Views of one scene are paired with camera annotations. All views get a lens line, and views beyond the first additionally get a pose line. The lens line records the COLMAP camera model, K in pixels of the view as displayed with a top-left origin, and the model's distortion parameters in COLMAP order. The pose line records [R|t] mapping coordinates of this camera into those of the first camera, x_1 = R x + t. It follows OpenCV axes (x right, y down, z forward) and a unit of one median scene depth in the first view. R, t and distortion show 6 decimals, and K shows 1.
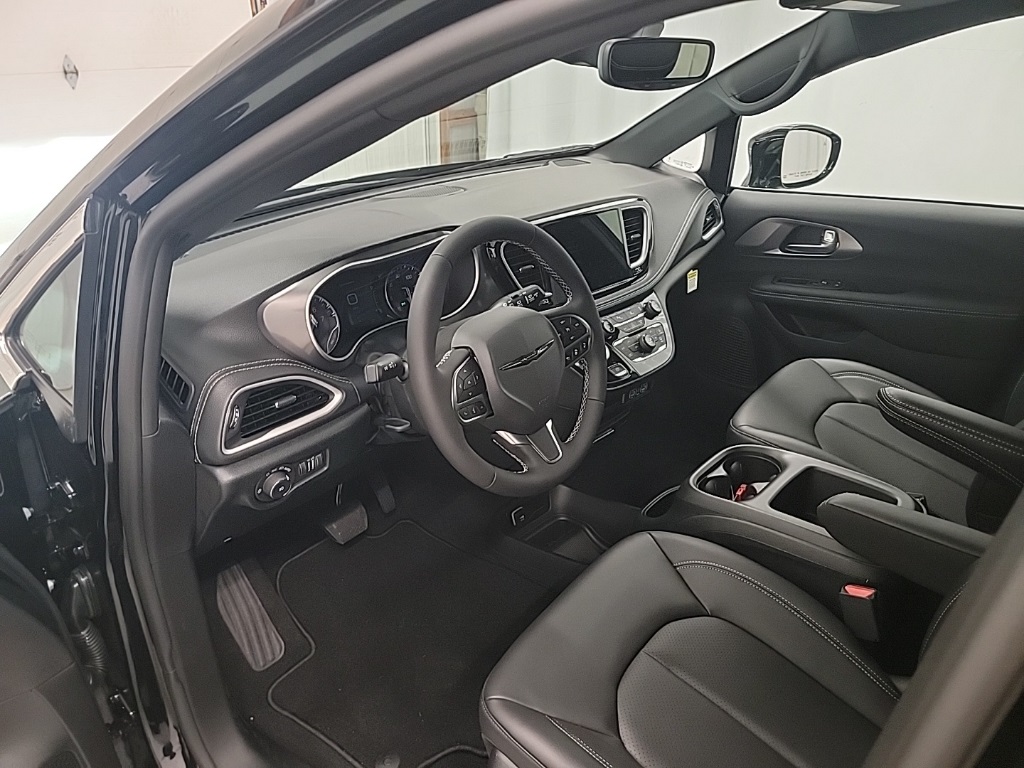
lens RADIAL K [[721.1, 0, 514.3], [0, 721.1, 386.8], [0, 0, 1]] dist [0.053751, -0.051627]
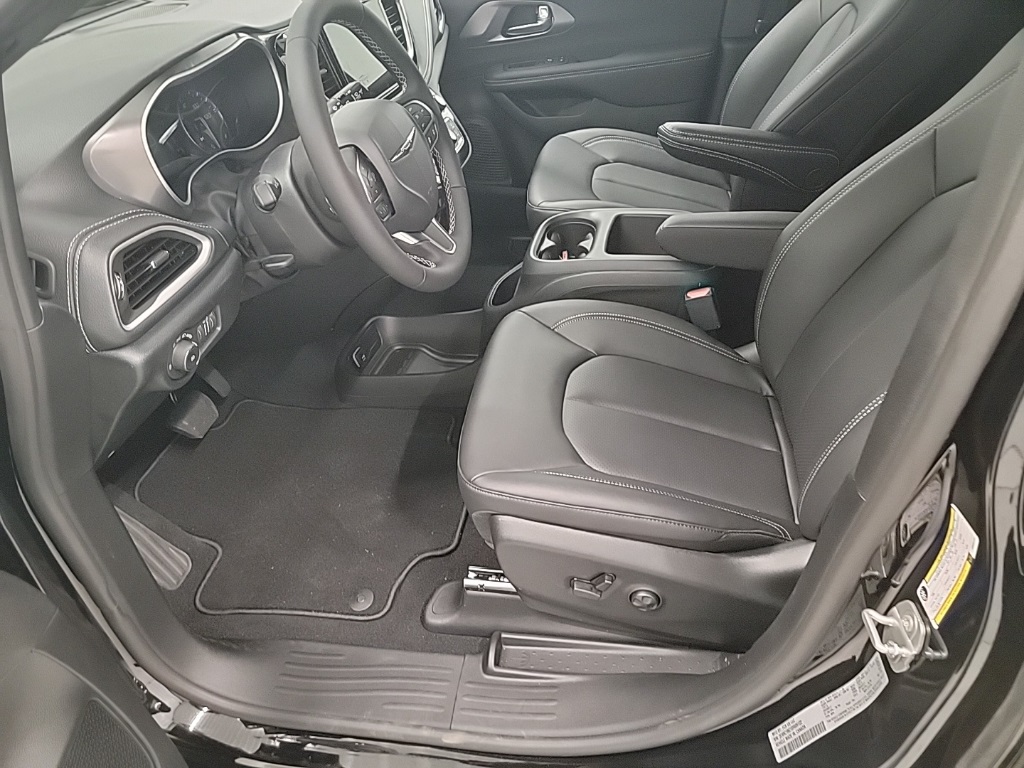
lens RADIAL K [[721.1, 0, 508.7], [0, 721.1, 388.6], [0, 0, 1]] dist [0.053751, -0.051627]
pose [[0.864680, -0.338027, 0.371572, -0.262532], [0.263603, 0.935018, 0.237180, 0.053579], [-0.427600, -0.107138, 0.897597, 0.036611]]
